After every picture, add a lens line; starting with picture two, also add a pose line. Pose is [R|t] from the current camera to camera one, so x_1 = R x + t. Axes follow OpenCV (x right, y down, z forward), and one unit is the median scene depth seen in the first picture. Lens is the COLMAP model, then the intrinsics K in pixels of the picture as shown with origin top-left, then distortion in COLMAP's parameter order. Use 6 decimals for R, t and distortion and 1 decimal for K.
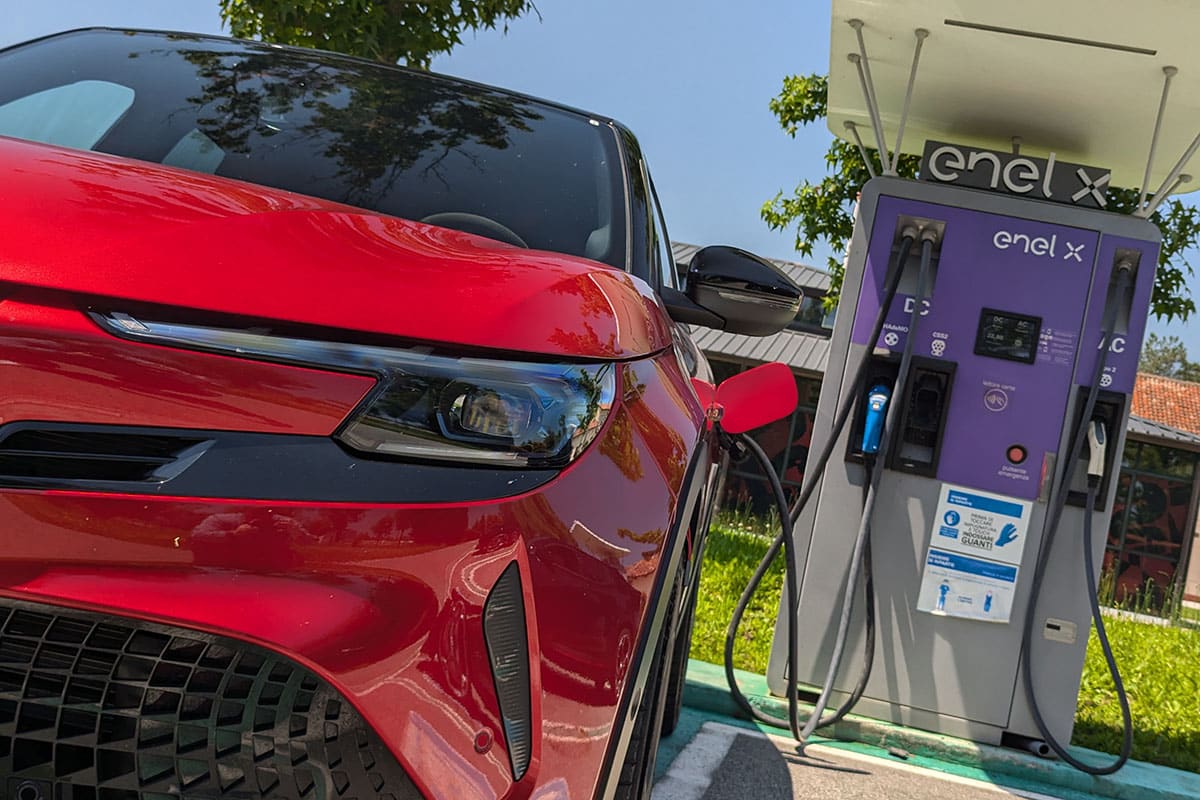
lens RADIAL K [[1578.8, 0, 600.0], [0, 1578.8, 400.0], [0, 0, 1]] dist [0.003475, 0.015512]
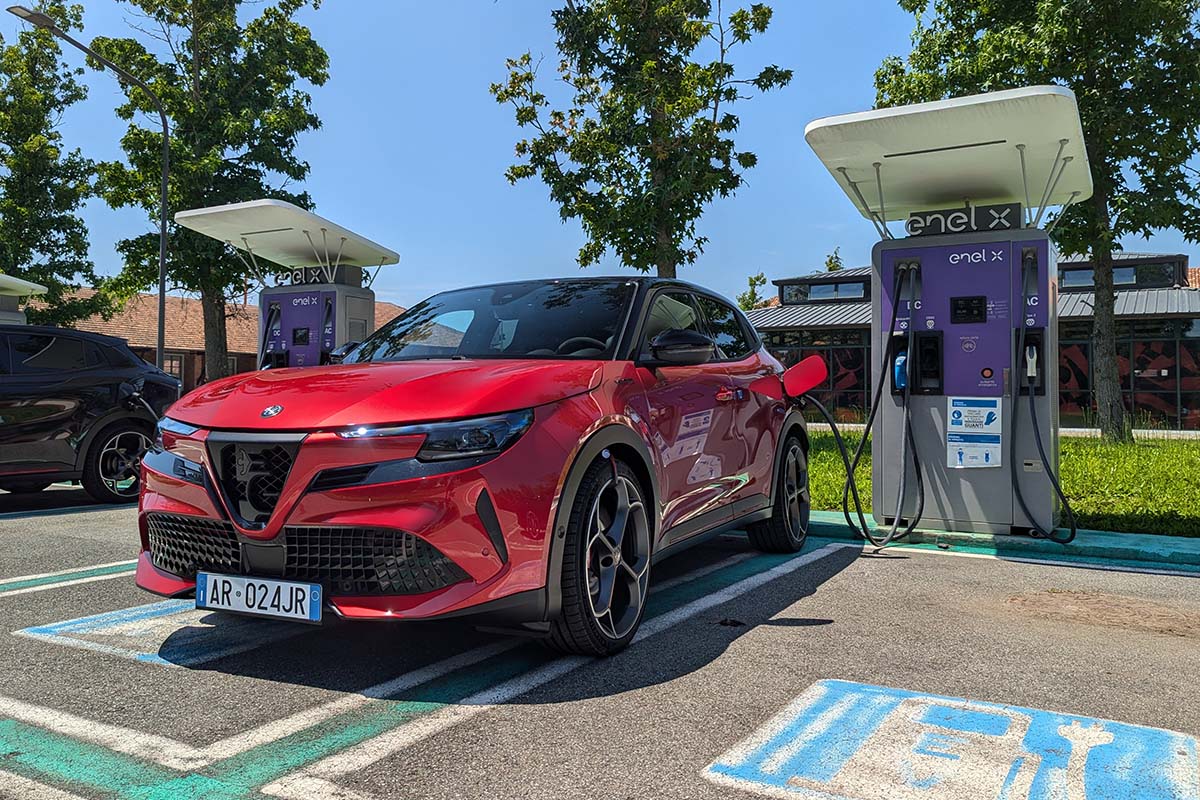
lens RADIAL K [[944.9, 0, 599.2], [0, 944.9, 368.6], [0, 0, 1]] dist [0.004656, 0.000602]
pose [[0.906258, -0.202019, -0.371327, 0.265457], [0.192482, 0.979276, -0.063001, 0.012265], [0.376359, -0.014379, 0.926362, -0.165302]]
